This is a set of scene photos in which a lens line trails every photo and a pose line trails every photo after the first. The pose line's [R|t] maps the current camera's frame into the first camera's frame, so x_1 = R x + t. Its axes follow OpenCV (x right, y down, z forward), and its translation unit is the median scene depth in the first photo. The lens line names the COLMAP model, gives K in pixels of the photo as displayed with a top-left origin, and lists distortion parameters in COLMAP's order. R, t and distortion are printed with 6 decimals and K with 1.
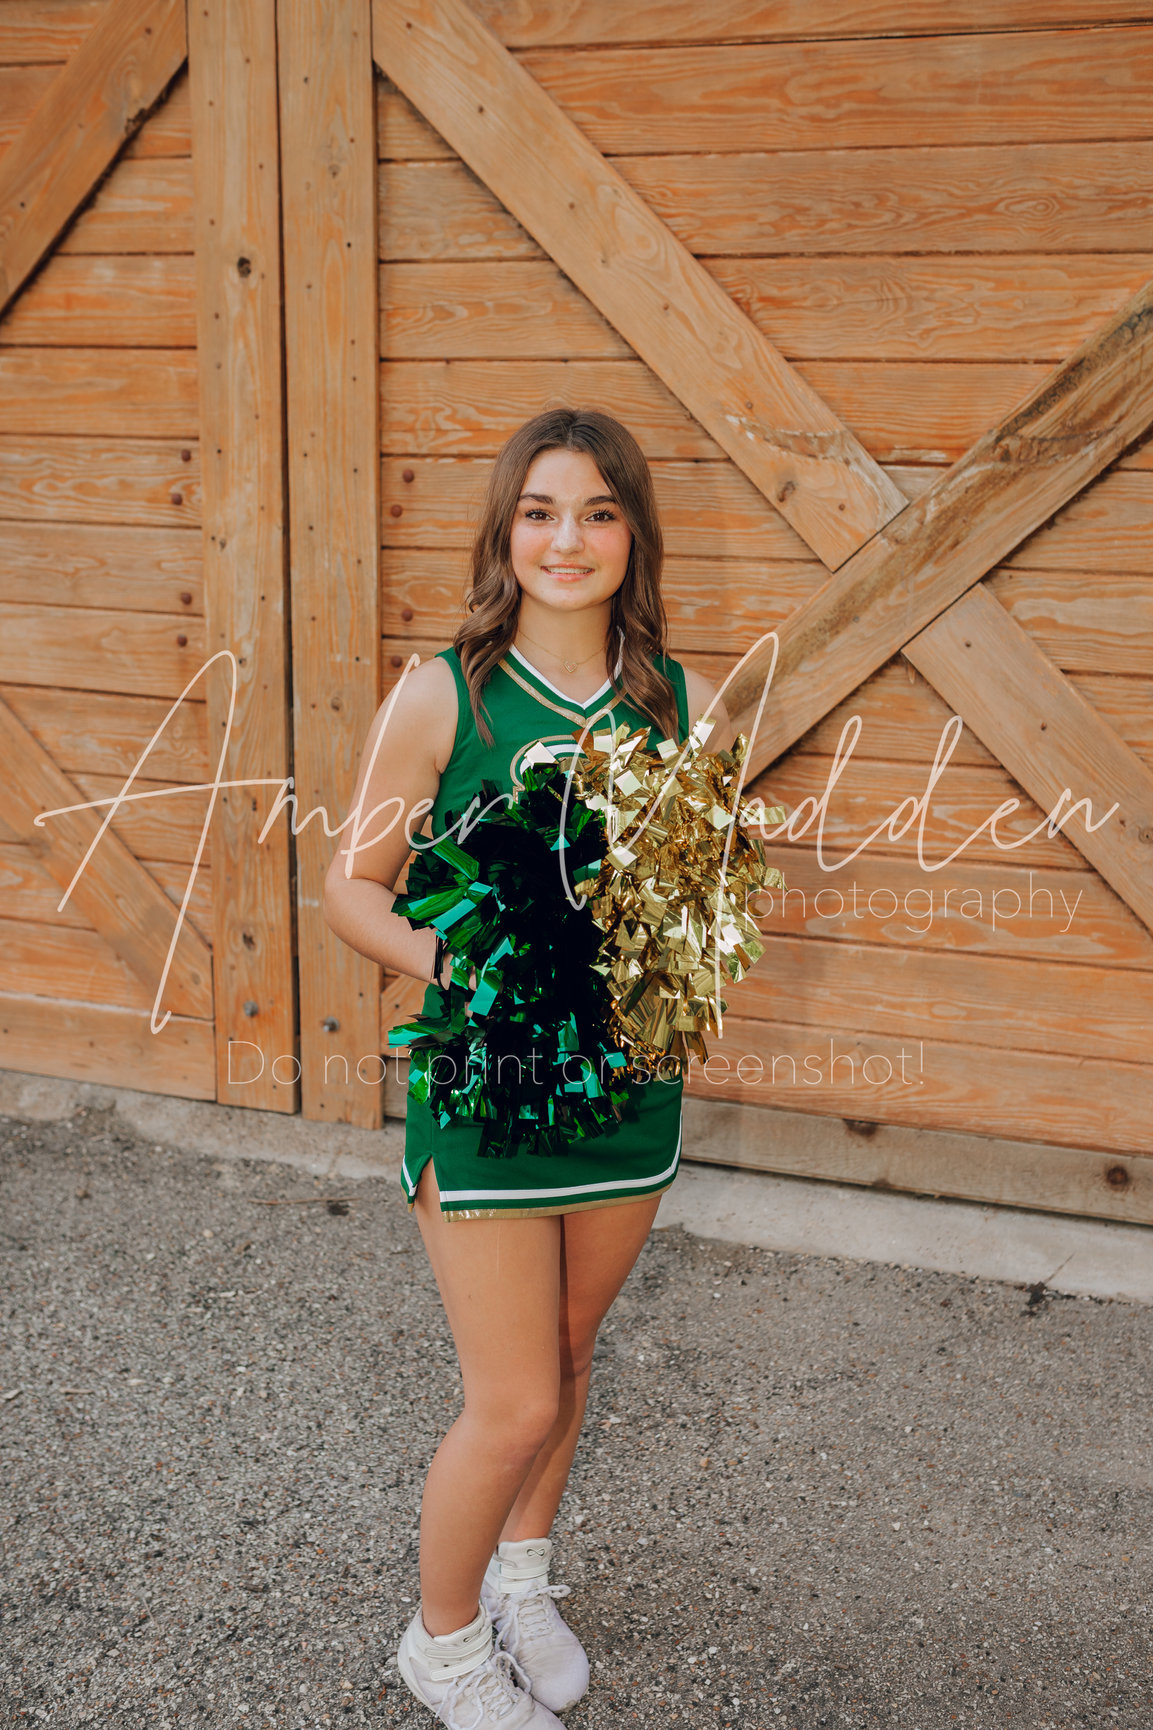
lens RADIAL K [[1648.1, 0, 573.7], [0, 1648.1, 874.9], [0, 0, 1]] dist [-0.028189, 0.000000]
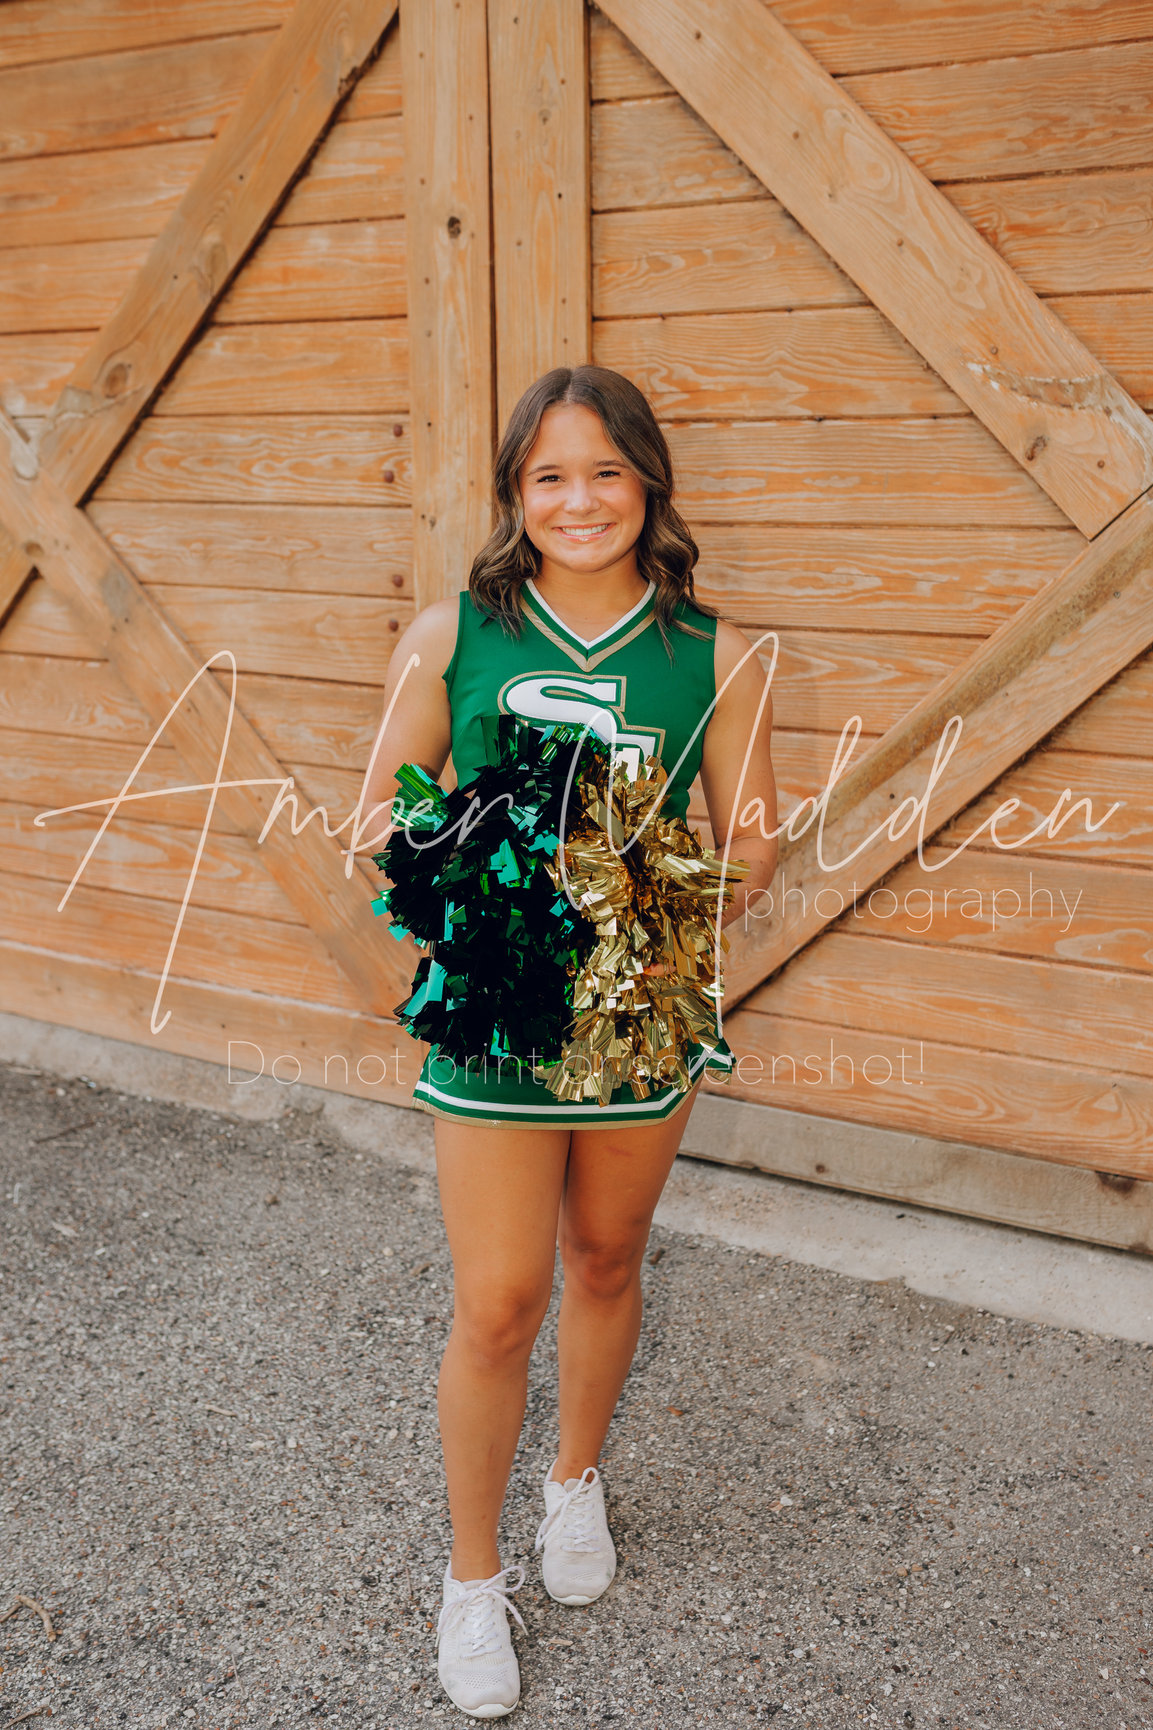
lens RADIAL K [[1648.1, 0, 575.4], [0, 1648.1, 874.4], [0, 0, 1]] dist [-0.028189, 0.000000]
pose [[0.978182, 0.026492, -0.206053, 0.074389], [-0.027526, 0.999619, -0.002151, 0.001008], [0.205917, 0.007776, 0.978539, 0.100061]]
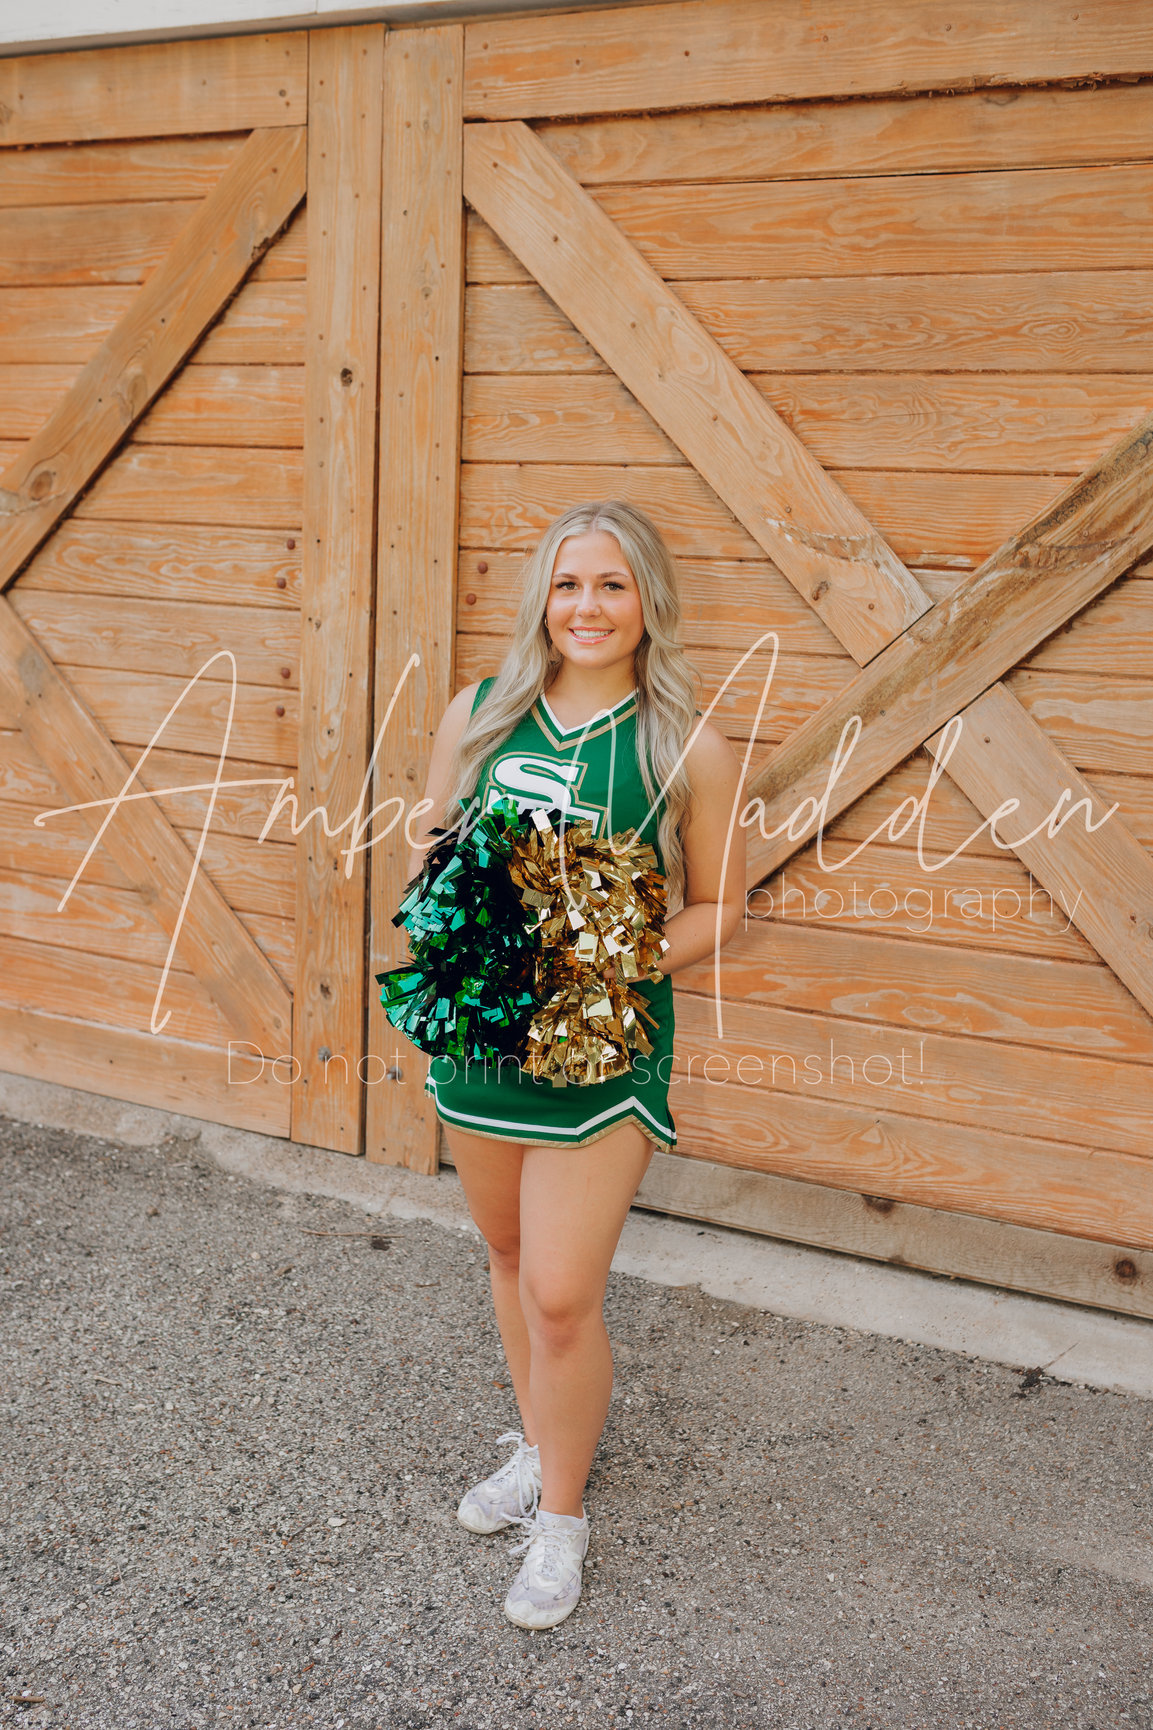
lens RADIAL K [[1648.1, 0, 571.5], [0, 1648.1, 873.4], [0, 0, 1]] dist [-0.028189, 0.000000]
pose [[0.989897, 0.049445, -0.132889, 0.118392], [-0.057071, 0.996898, -0.054198, 0.015140], [0.129797, 0.061235, 0.989648, -0.059402]]
